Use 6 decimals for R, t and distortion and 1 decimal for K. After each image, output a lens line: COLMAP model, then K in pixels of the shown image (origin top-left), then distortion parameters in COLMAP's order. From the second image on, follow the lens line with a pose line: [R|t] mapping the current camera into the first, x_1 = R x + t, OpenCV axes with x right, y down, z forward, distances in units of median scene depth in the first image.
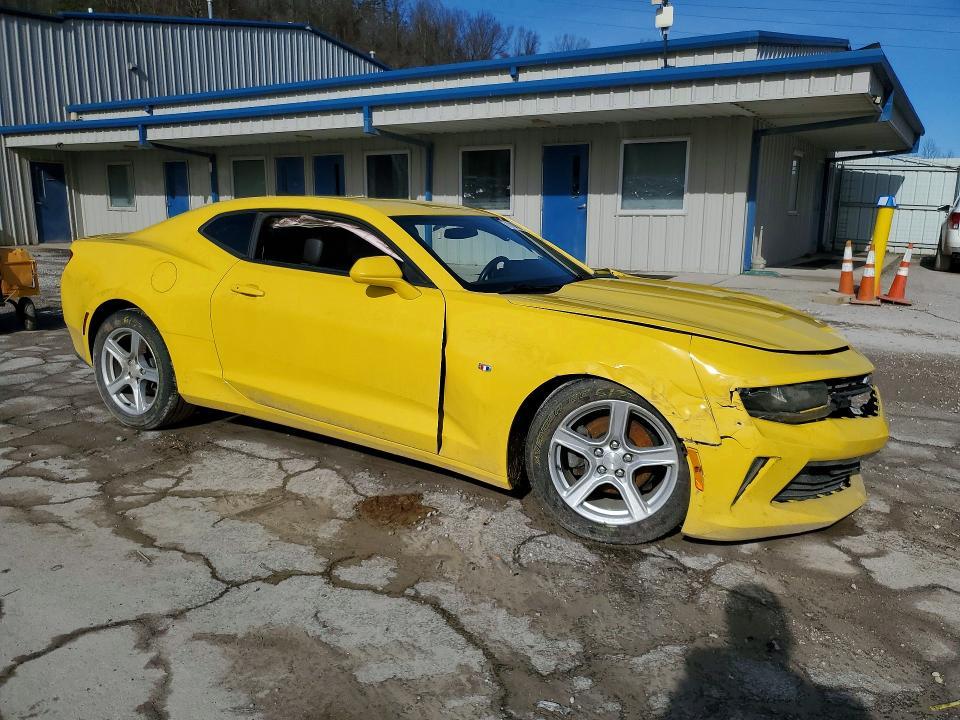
lens RADIAL K [[750.7, 0, 487.7], [0, 750.7, 360.7], [0, 0, 1]] dist [0.024213, -0.011990]
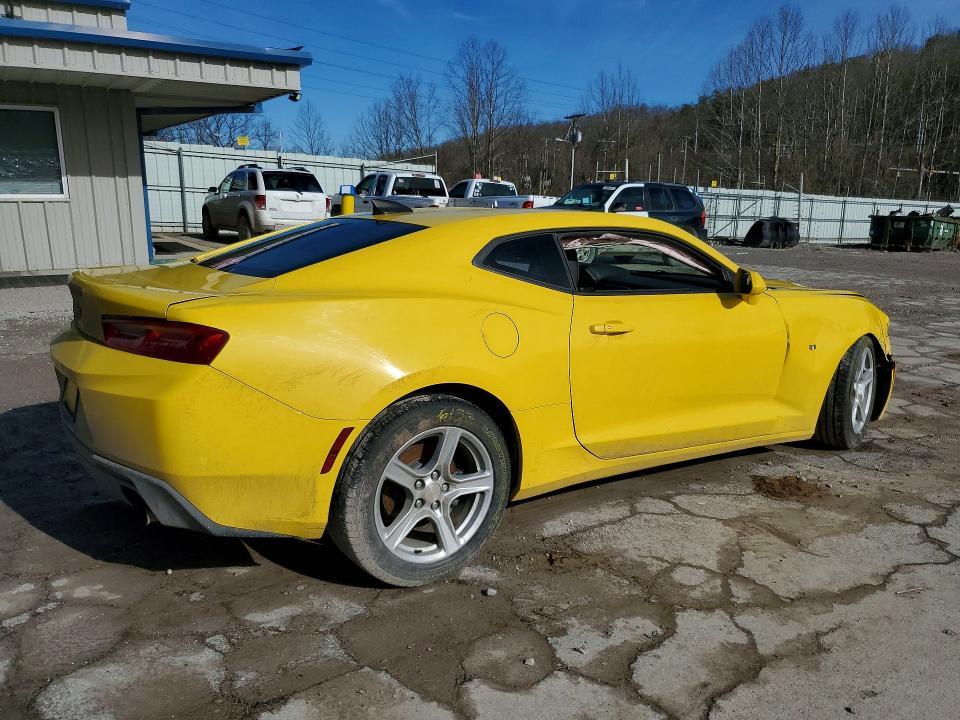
lens RADIAL K [[750.7, 0, 487.7], [0, 750.7, 359.1], [0, 0, 1]] dist [0.024213, -0.011990]
pose [[0.423899, -0.202418, 0.882800, -1.115387], [0.173539, 0.974799, 0.140183, -0.200554], [-0.888928, 0.093777, 0.448344, 0.756387]]
